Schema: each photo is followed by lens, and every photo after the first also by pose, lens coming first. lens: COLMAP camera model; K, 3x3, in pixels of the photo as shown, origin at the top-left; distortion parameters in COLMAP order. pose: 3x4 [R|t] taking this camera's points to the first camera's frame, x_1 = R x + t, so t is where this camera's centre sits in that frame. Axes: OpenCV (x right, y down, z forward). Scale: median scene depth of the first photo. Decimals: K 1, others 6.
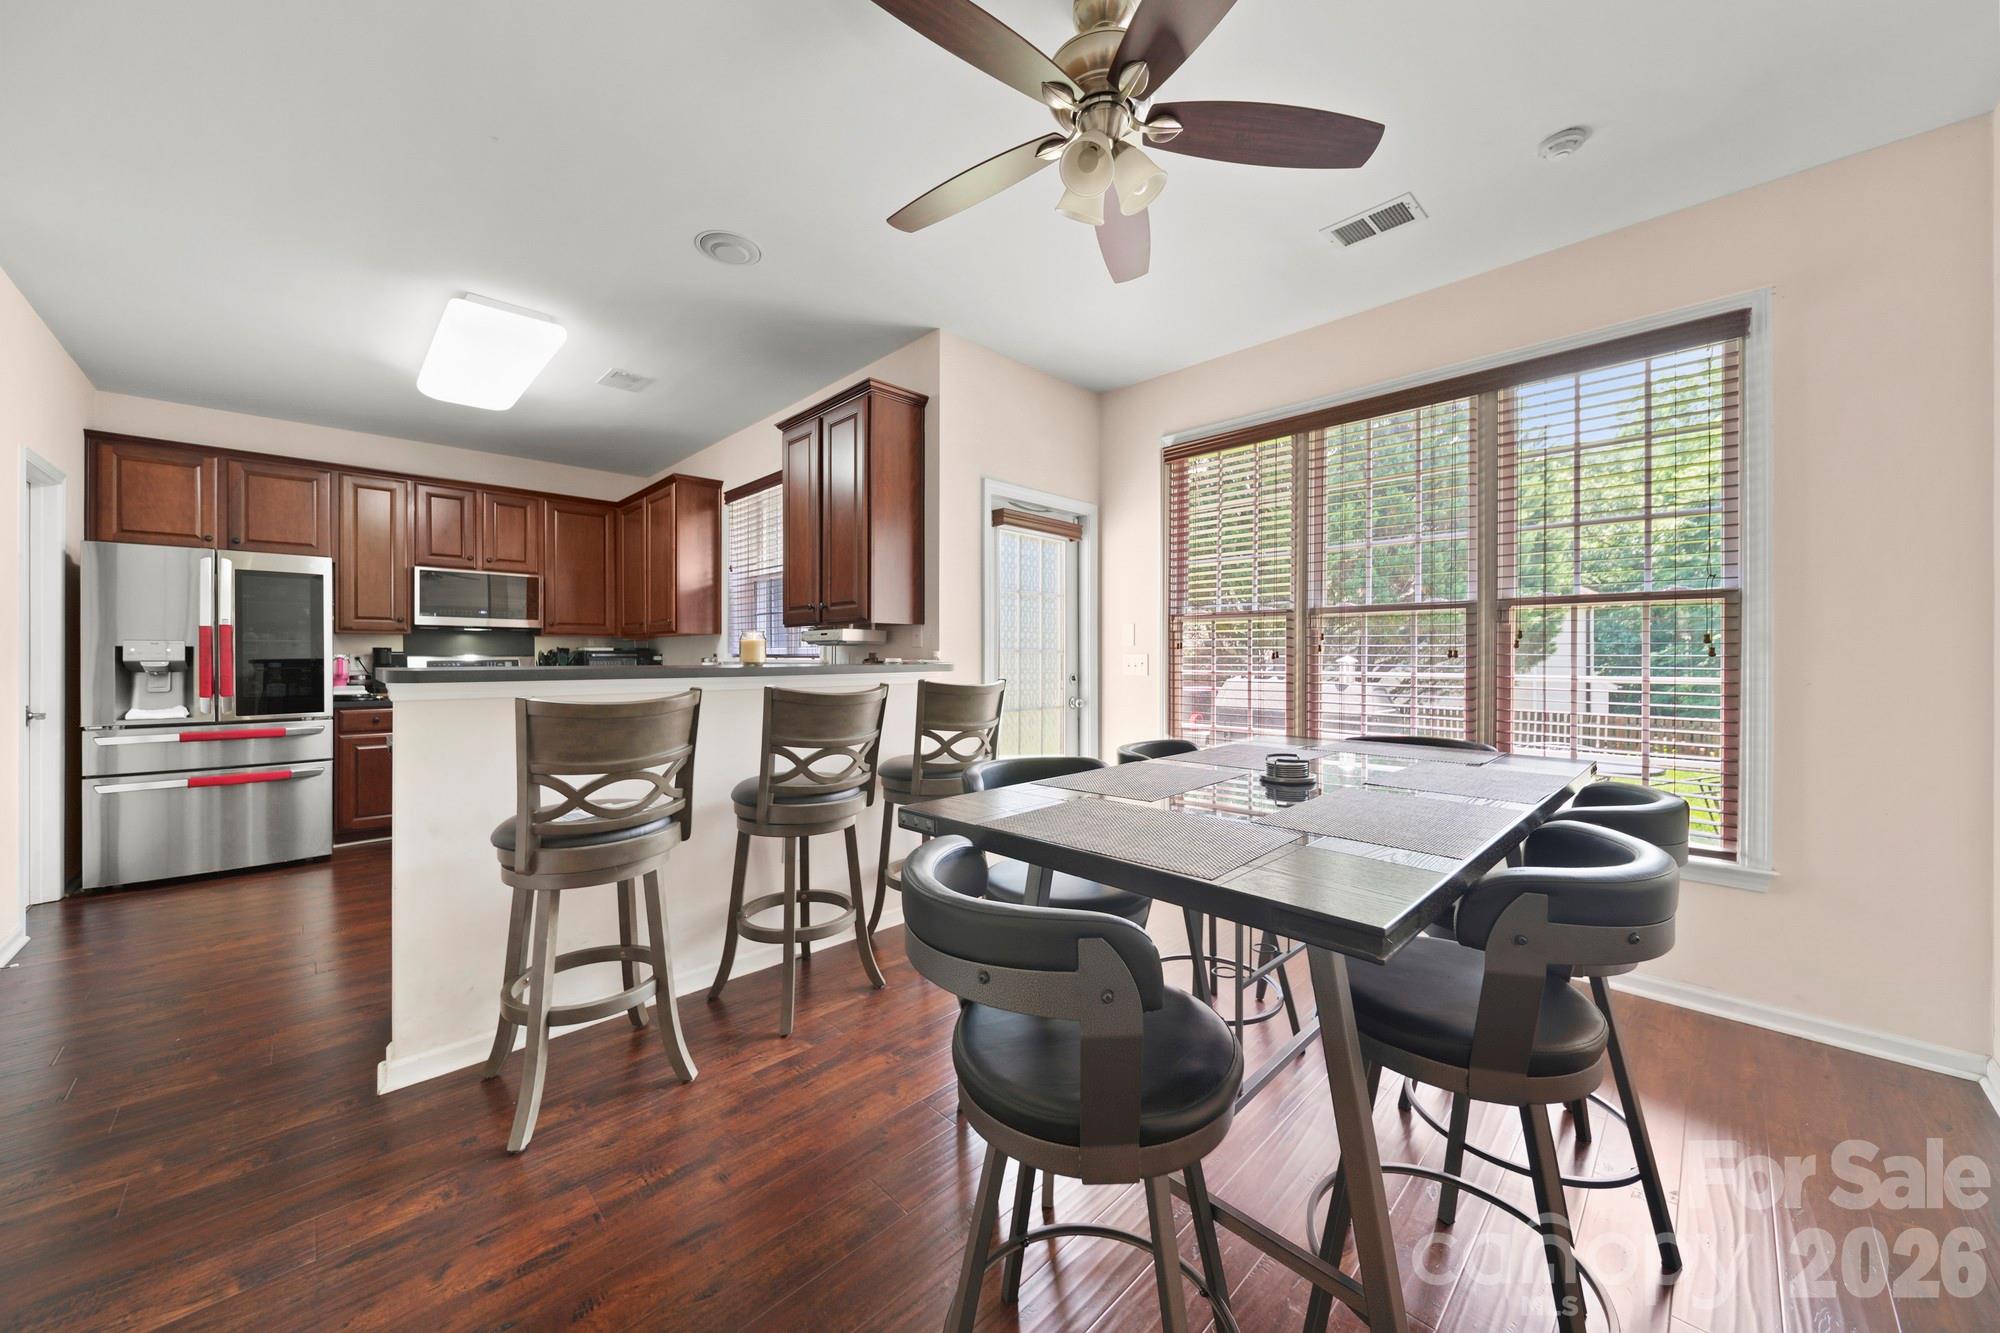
lens RADIAL K [[719.0, 0, 1018.1], [0, 719.0, 652.7], [0, 0, 1]] dist [-0.001354, -0.000372]
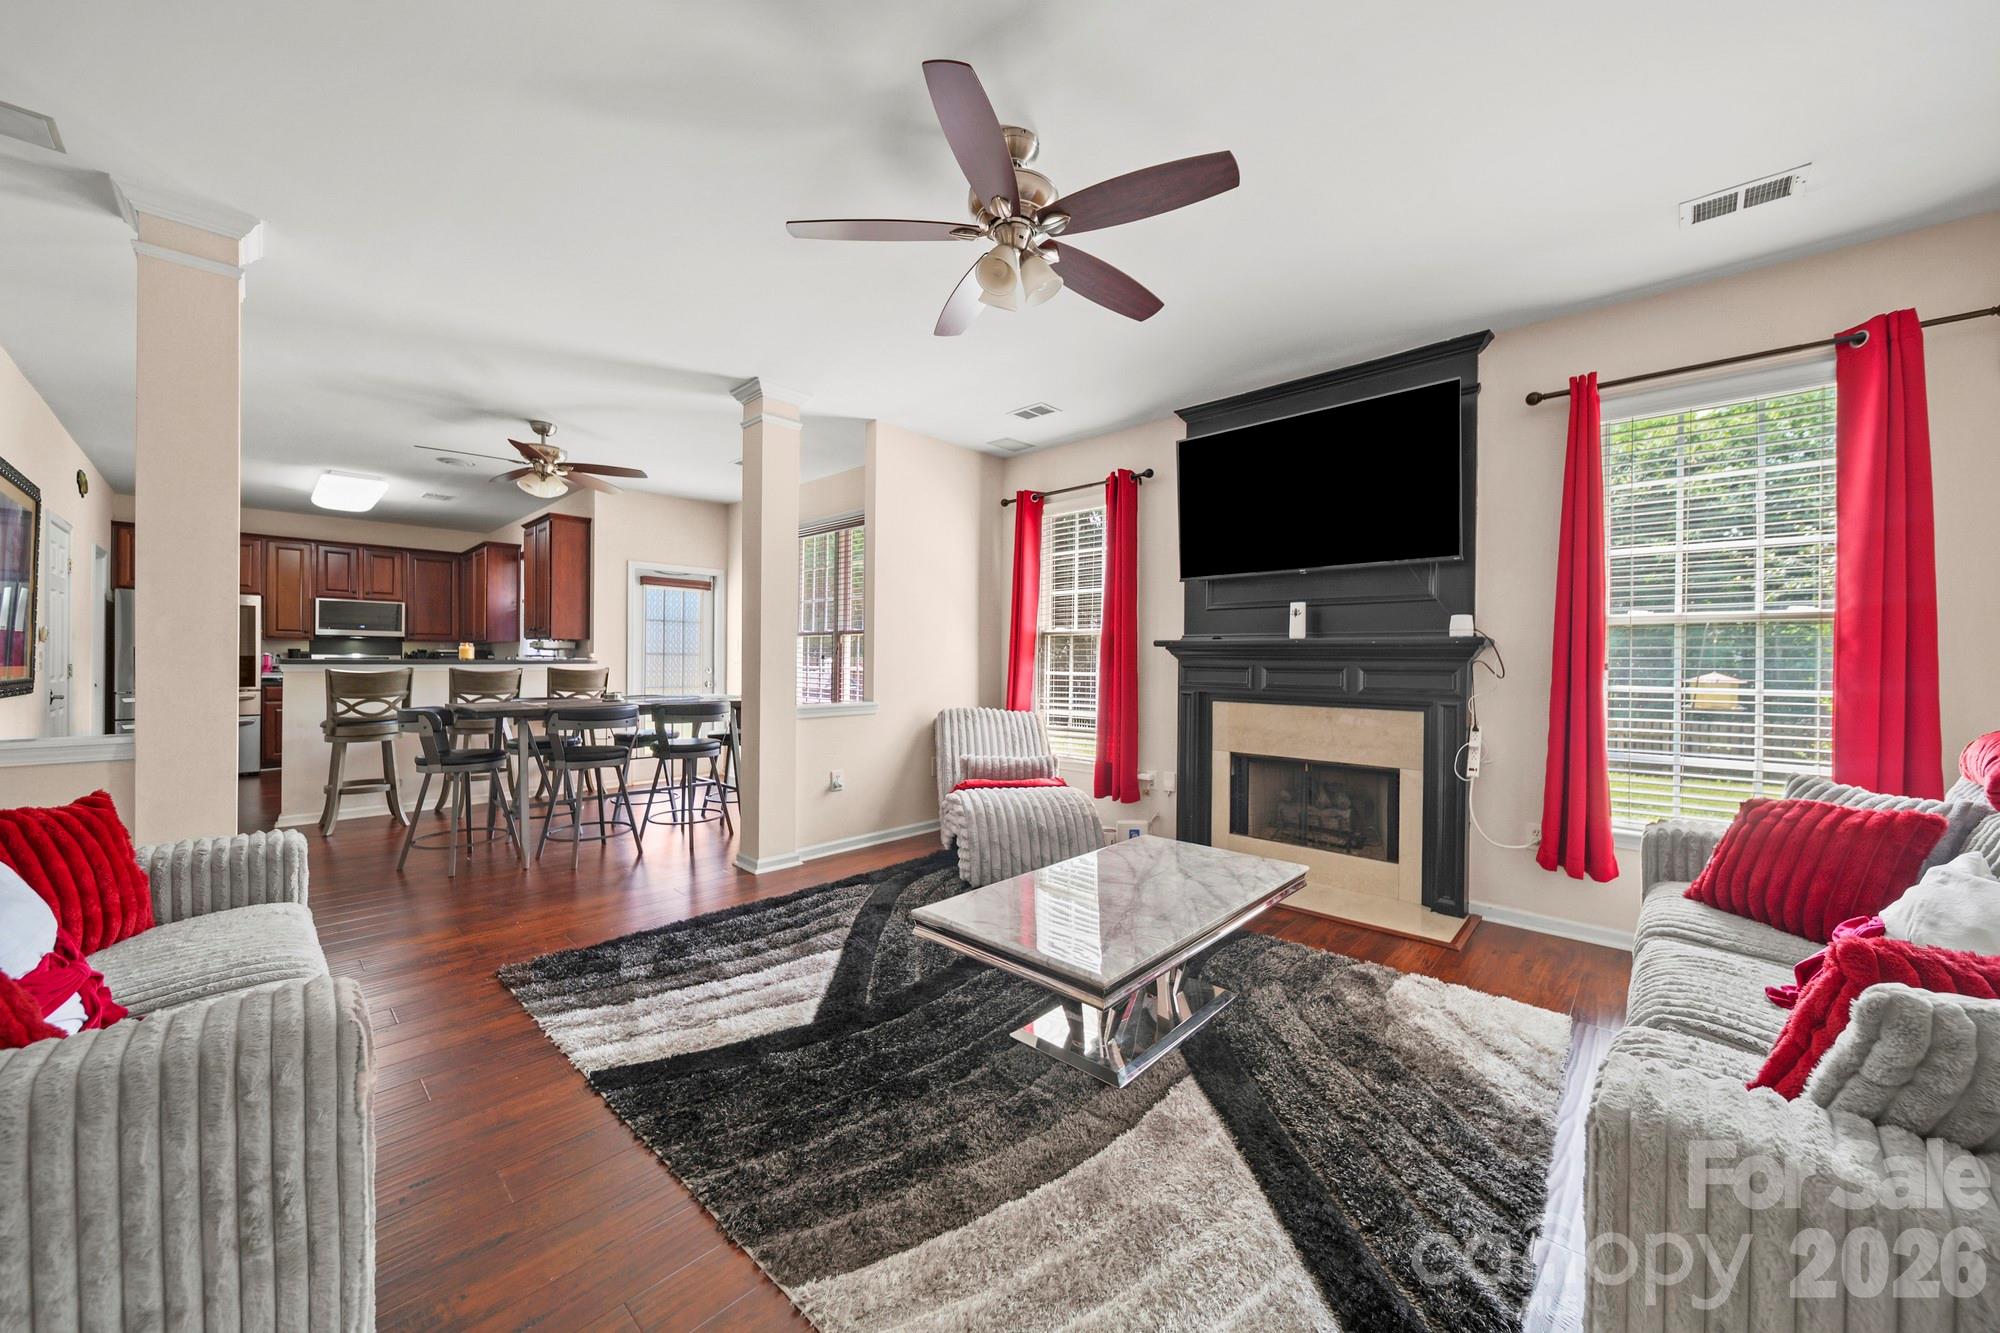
lens RADIAL K [[719.0, 0, 997.9], [0, 719.0, 658.1], [0, 0, 1]] dist [-0.001354, -0.000372]
pose [[0.999491, 0.010328, 0.030186, 0.631322], [-0.010261, 0.999944, -0.002399, 0.001128], [-0.030209, 0.002088, 0.999541, -0.642130]]
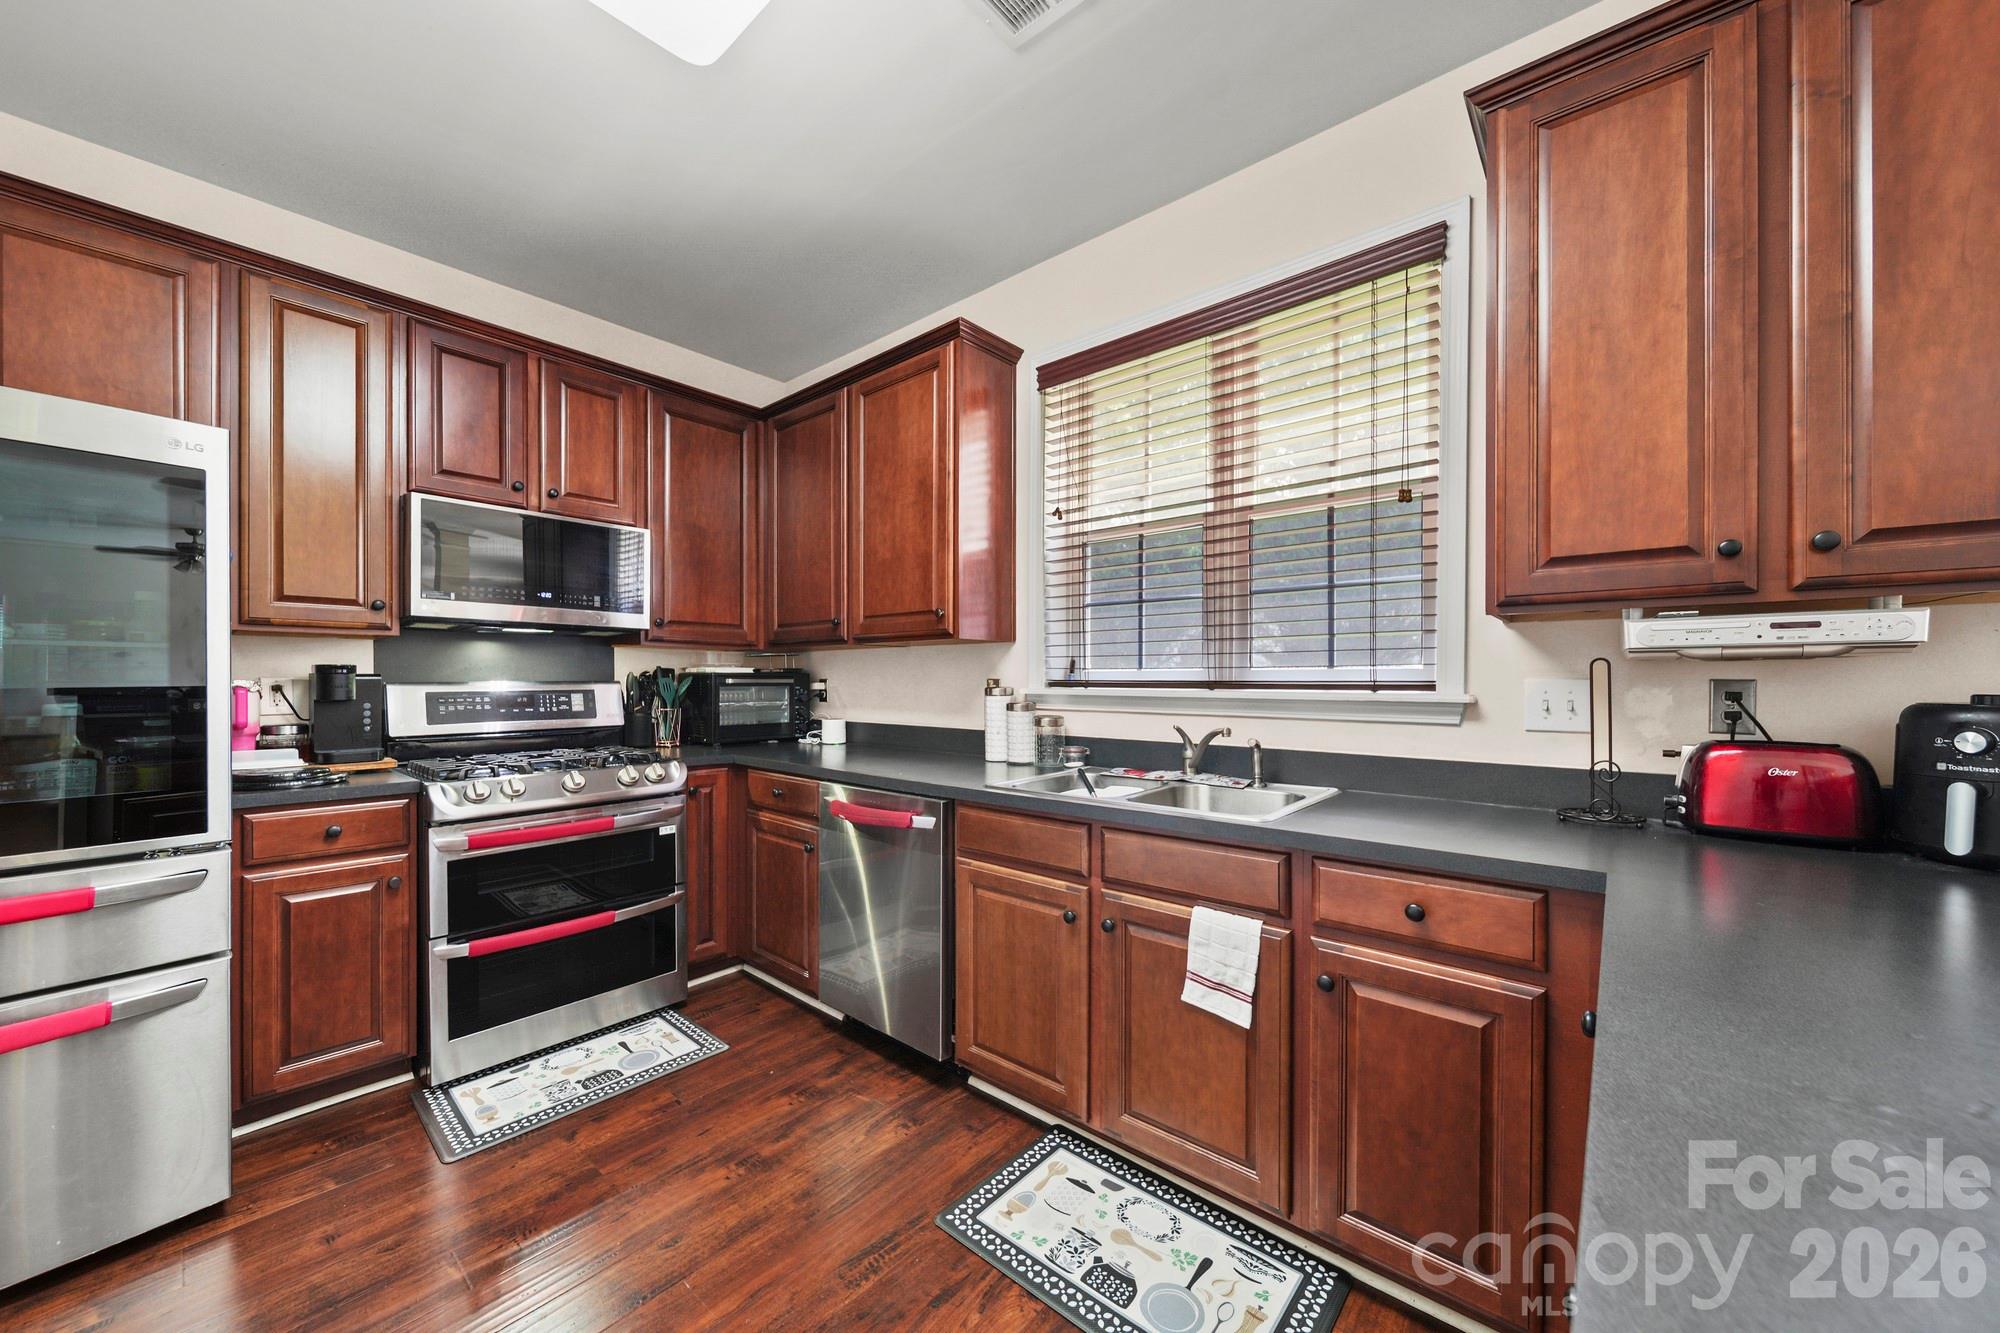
lens RADIAL K [[719.0, 0, 996.1], [0, 719.0, 676.9], [0, 0, 1]] dist [-0.001354, -0.000372]
pose [[0.996992, 0.001296, 0.077491, -0.514214], [-0.001332, 0.999999, 0.000411, -0.000117], [-0.077491, -0.000513, 0.996993, 0.522102]]
